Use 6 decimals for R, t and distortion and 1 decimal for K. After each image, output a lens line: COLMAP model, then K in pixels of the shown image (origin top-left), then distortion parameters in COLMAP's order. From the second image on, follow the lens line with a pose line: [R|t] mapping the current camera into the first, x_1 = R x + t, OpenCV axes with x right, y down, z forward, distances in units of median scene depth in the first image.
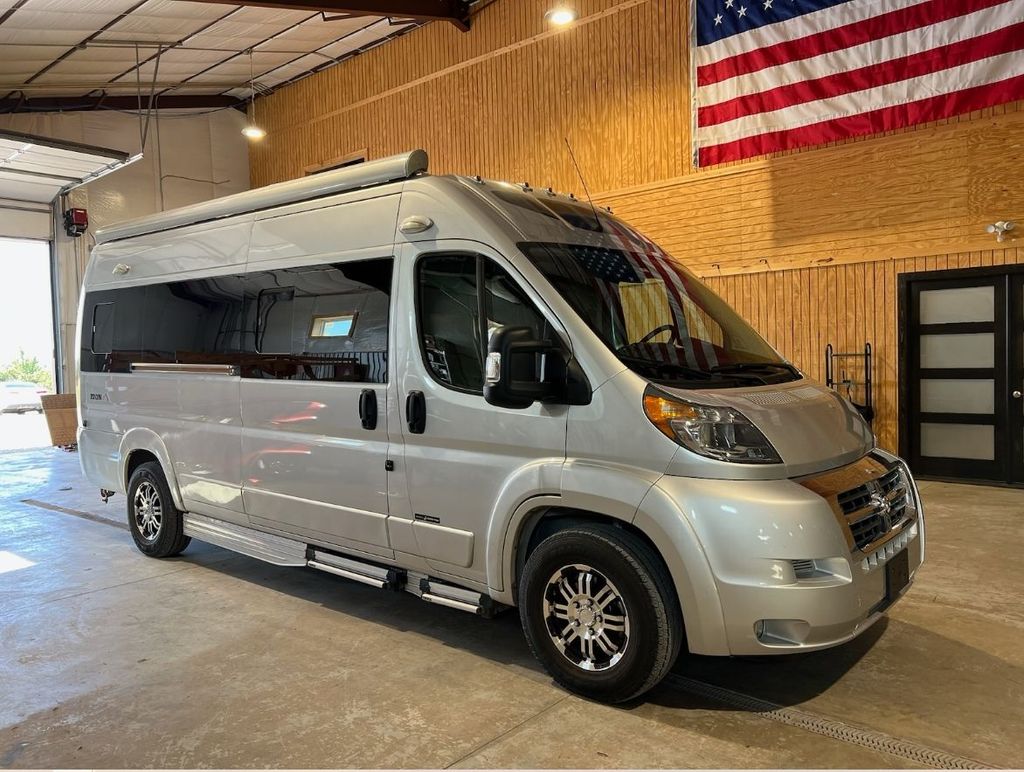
lens RADIAL K [[758.6, 0, 512.0], [0, 758.6, 386.0], [0, 0, 1]] dist [0.045716, -0.035976]
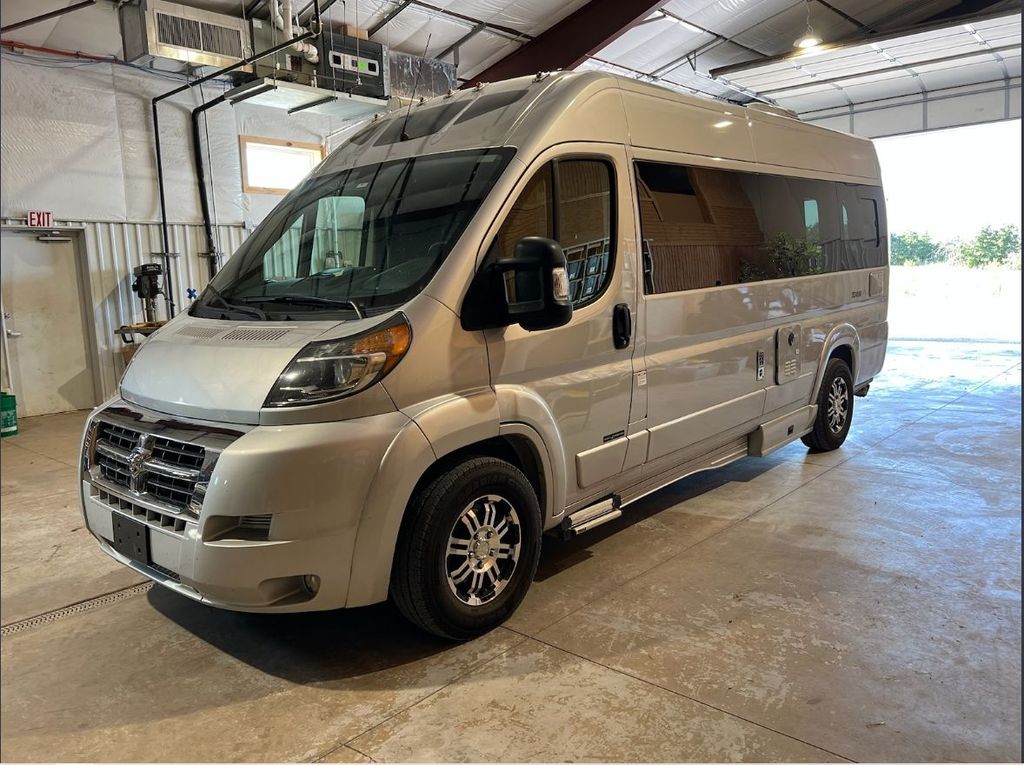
lens RADIAL K [[757.5, 0, 512.0], [0, 757.5, 382.5], [0, 0, 1]] dist [0.025481, -0.000086]
pose [[-0.007139, 0.168128, -0.985739, 0.507172], [-0.005338, 0.985744, 0.168167, -0.034540], [0.999960, 0.006462, -0.006140, 0.543178]]
